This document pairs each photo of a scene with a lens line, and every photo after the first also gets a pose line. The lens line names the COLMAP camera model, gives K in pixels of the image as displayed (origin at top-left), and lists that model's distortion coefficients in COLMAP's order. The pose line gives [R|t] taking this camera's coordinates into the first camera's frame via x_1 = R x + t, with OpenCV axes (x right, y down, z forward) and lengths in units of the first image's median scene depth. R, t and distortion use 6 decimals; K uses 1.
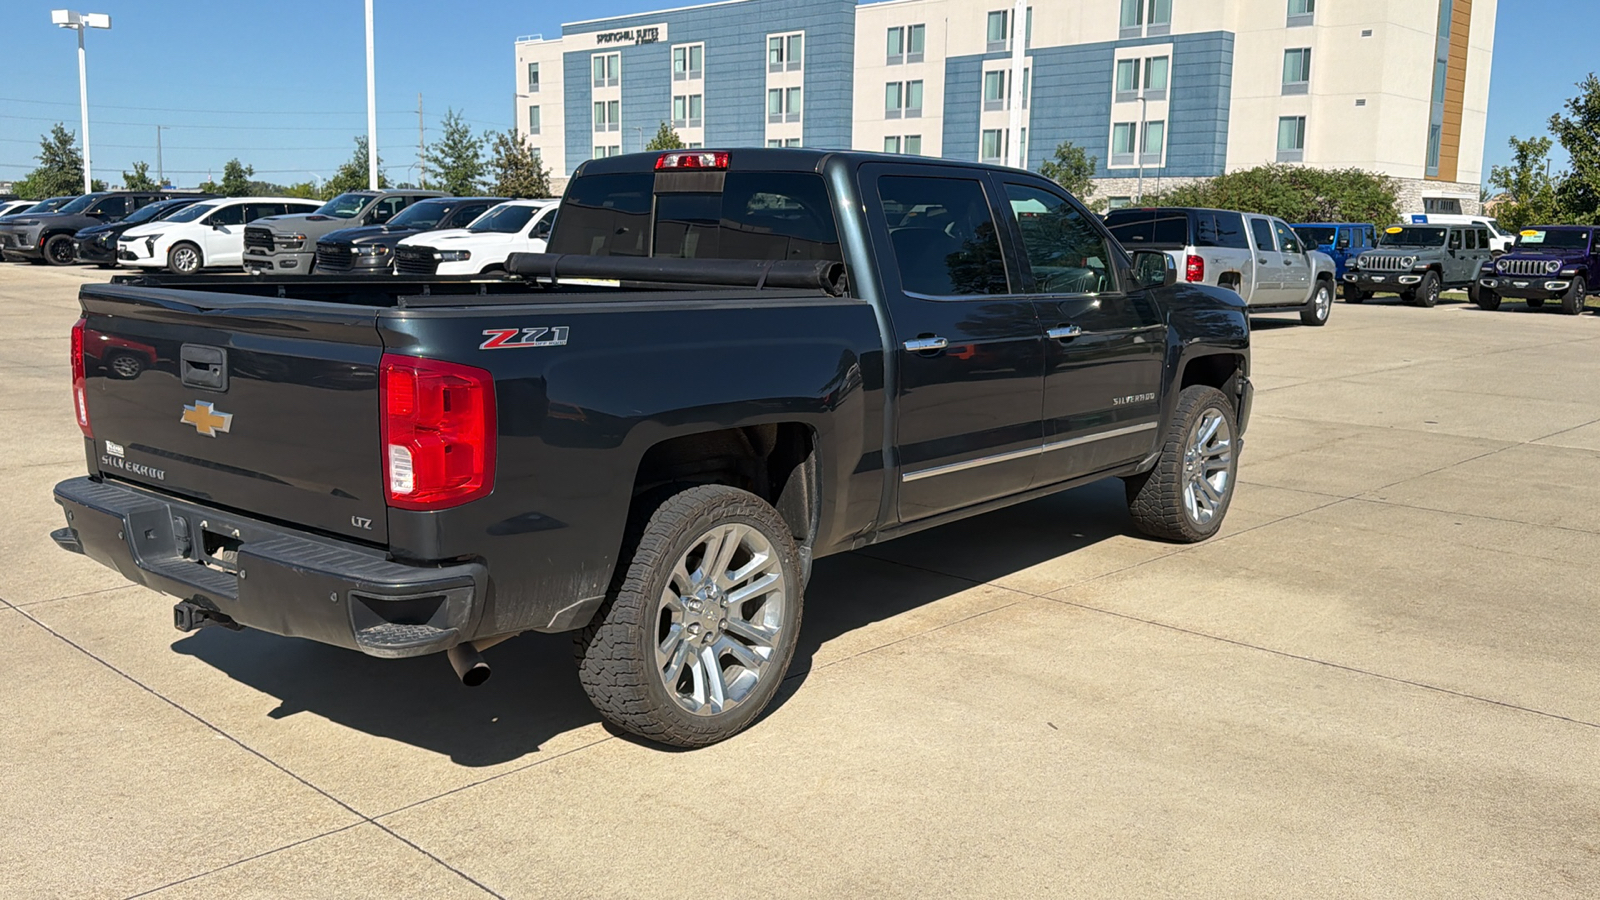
lens RADIAL K [[1372.0, 0, 792.9], [0, 1372.0, 447.9], [0, 0, 1]] dist [0.098234, -0.164126]
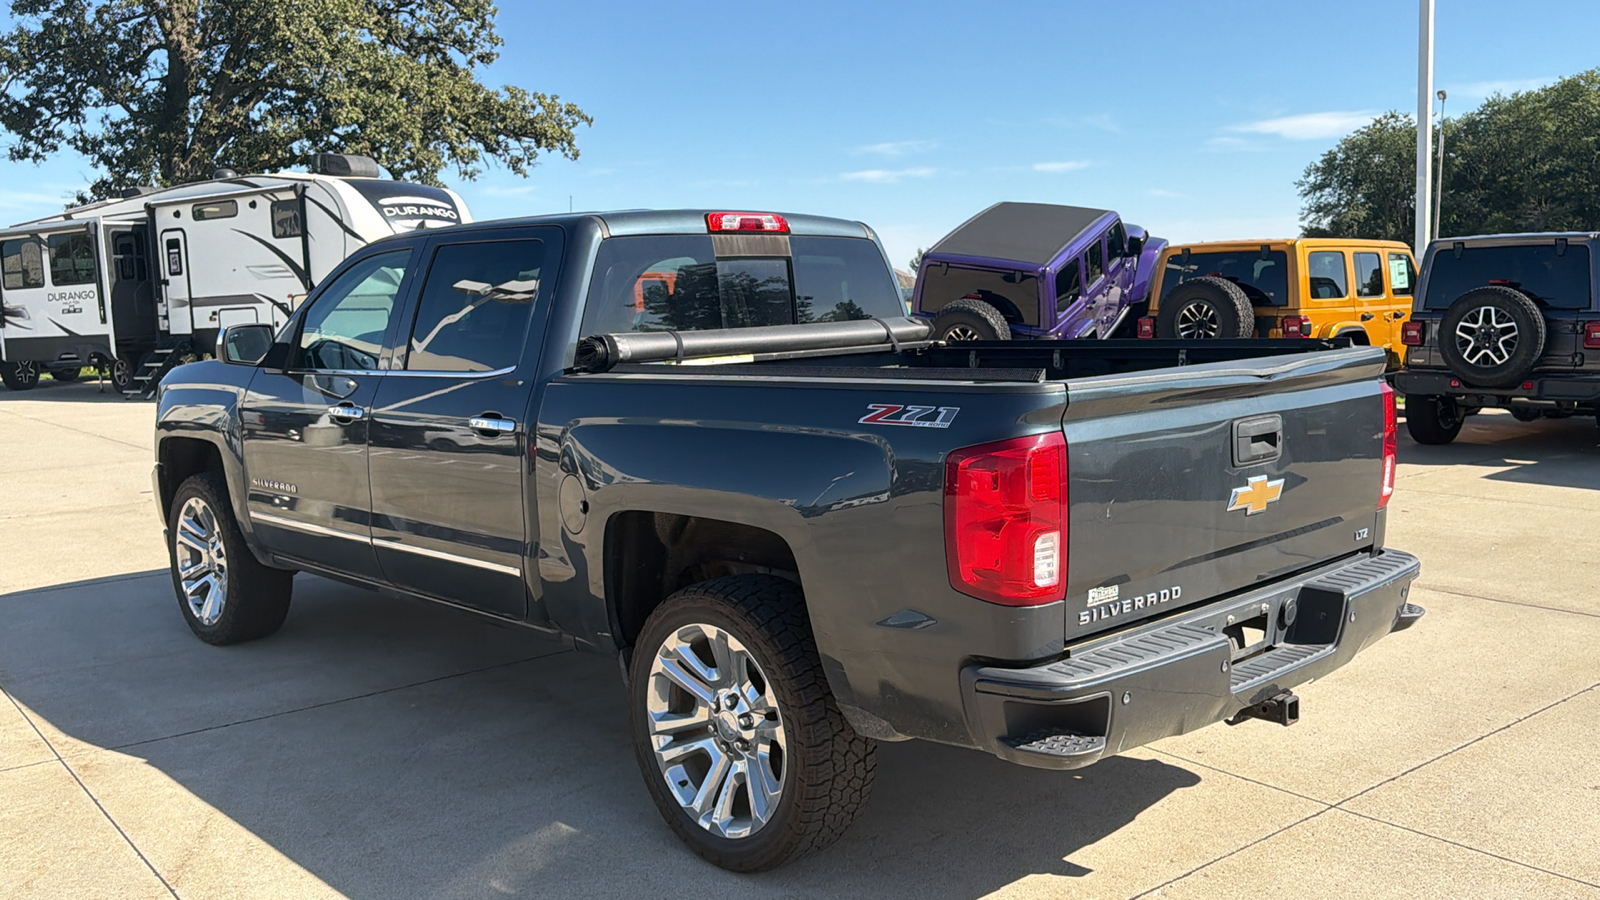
lens RADIAL K [[1372.0, 0, 785.2], [0, 1372.0, 447.5], [0, 0, 1]] dist [0.098234, -0.164126]
pose [[0.134724, -0.132401, 0.981998, -0.235181], [0.184571, 0.977042, 0.106411, -0.035922], [-0.973541, 0.166913, 0.156068, 0.199006]]
